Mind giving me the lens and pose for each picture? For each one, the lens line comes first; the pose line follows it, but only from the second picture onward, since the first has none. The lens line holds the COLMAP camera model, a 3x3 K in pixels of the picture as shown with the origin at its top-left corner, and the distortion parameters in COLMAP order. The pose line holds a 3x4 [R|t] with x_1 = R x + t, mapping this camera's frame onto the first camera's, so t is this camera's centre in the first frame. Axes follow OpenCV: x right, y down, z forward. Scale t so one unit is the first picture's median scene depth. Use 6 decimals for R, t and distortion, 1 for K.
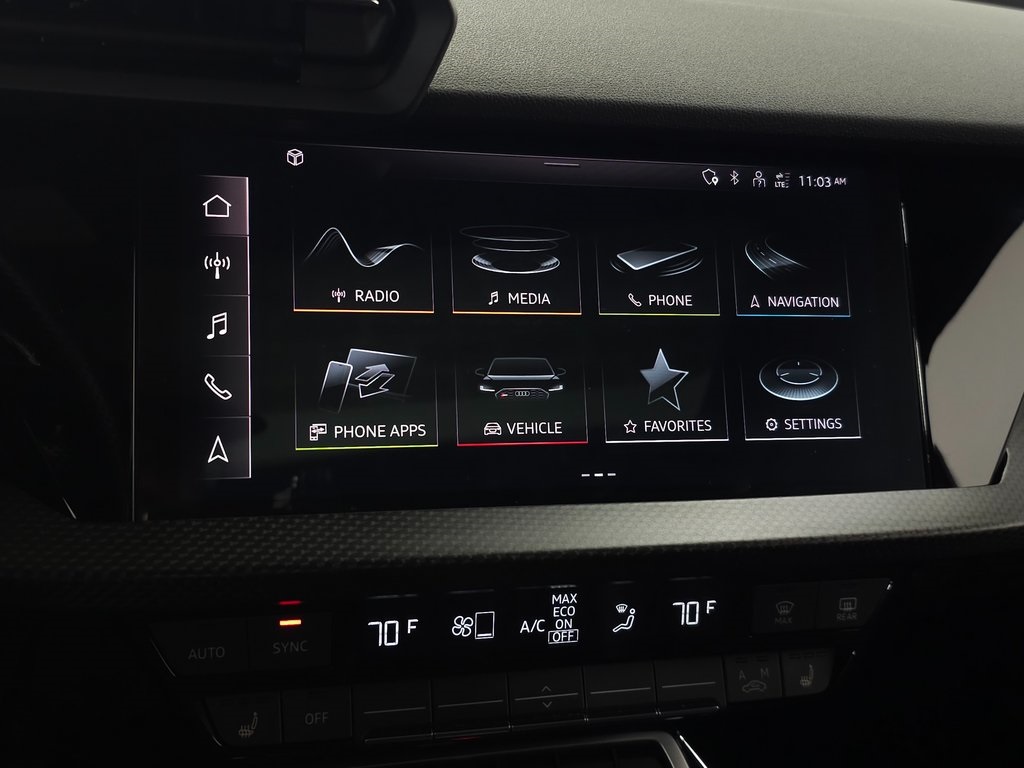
lens RADIAL K [[1030.1, 0, 506.3], [0, 1030.1, 364.3], [0, 0, 1]] dist [0.013463, 0.000000]
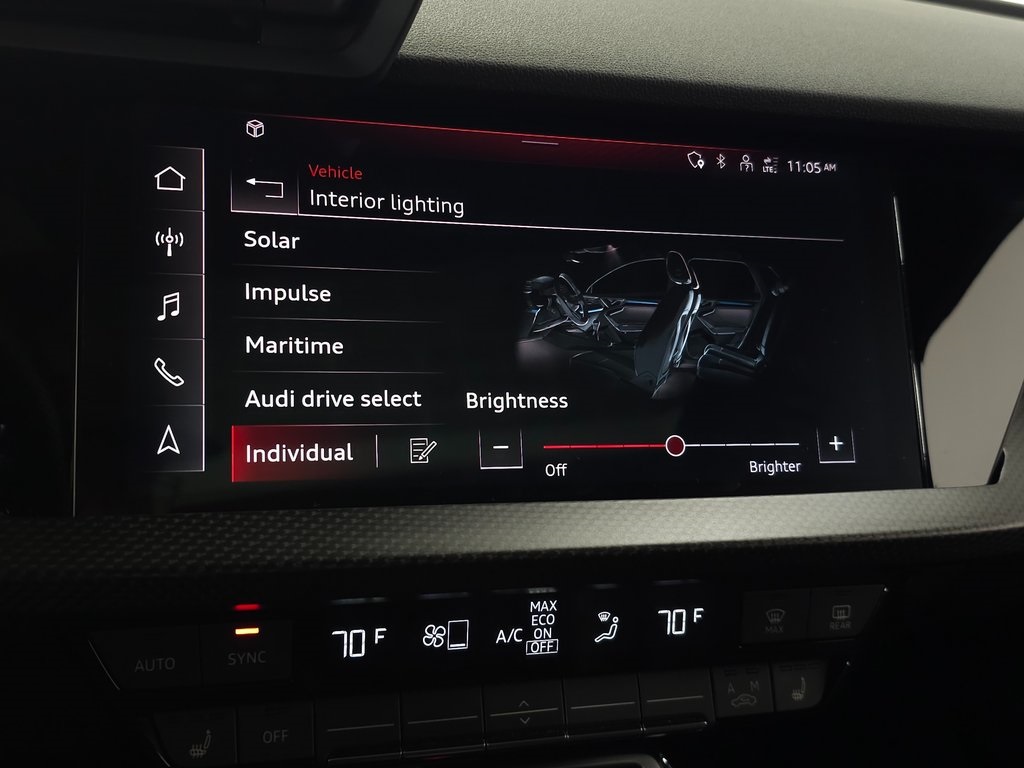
lens RADIAL K [[1041.0, 0, 509.2], [0, 1041.0, 378.8], [0, 0, 1]] dist [0.010083, 0.000000]
pose [[0.999434, 0.000435, 0.033641, -0.006495], [0.000413, 0.999683, -0.025178, 0.045941], [-0.033641, 0.025178, 0.999117, 0.053520]]
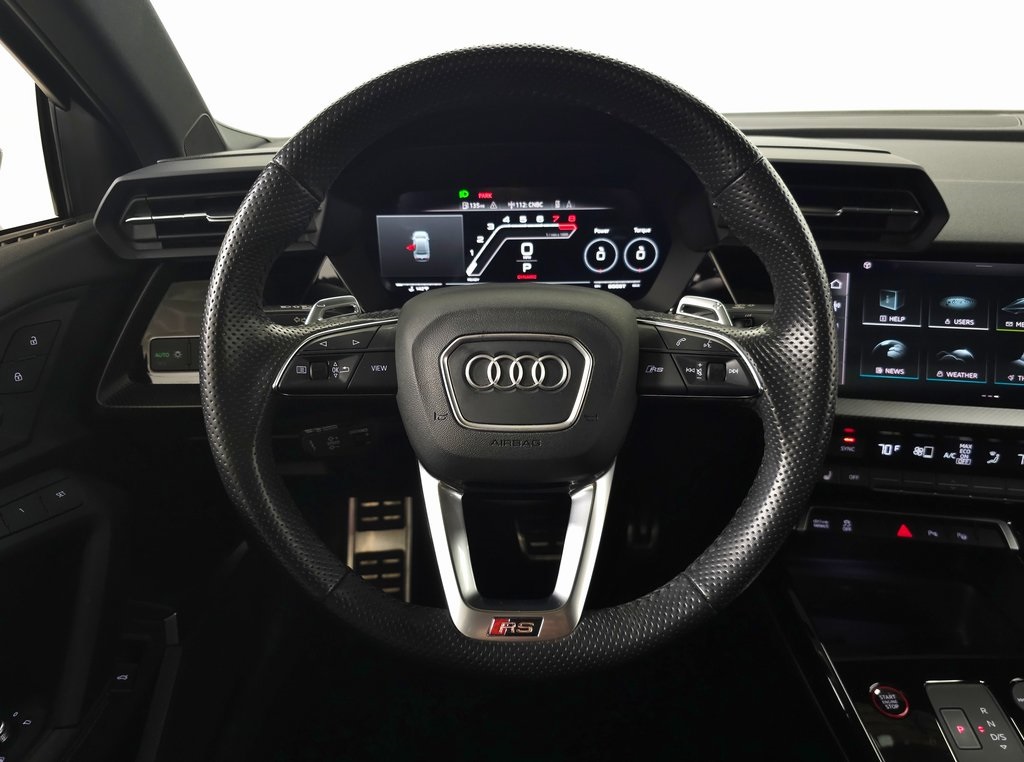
lens RADIAL K [[719.1, 0, 514.1], [0, 719.1, 382.3], [0, 0, 1]] dist [0.055413, -0.062987]
pose [[0.909302, 0.082062, -0.407966, -0.228933], [-0.051759, 0.995054, 0.084791, -0.012766], [0.412906, -0.055984, 0.909051, -1.009259]]
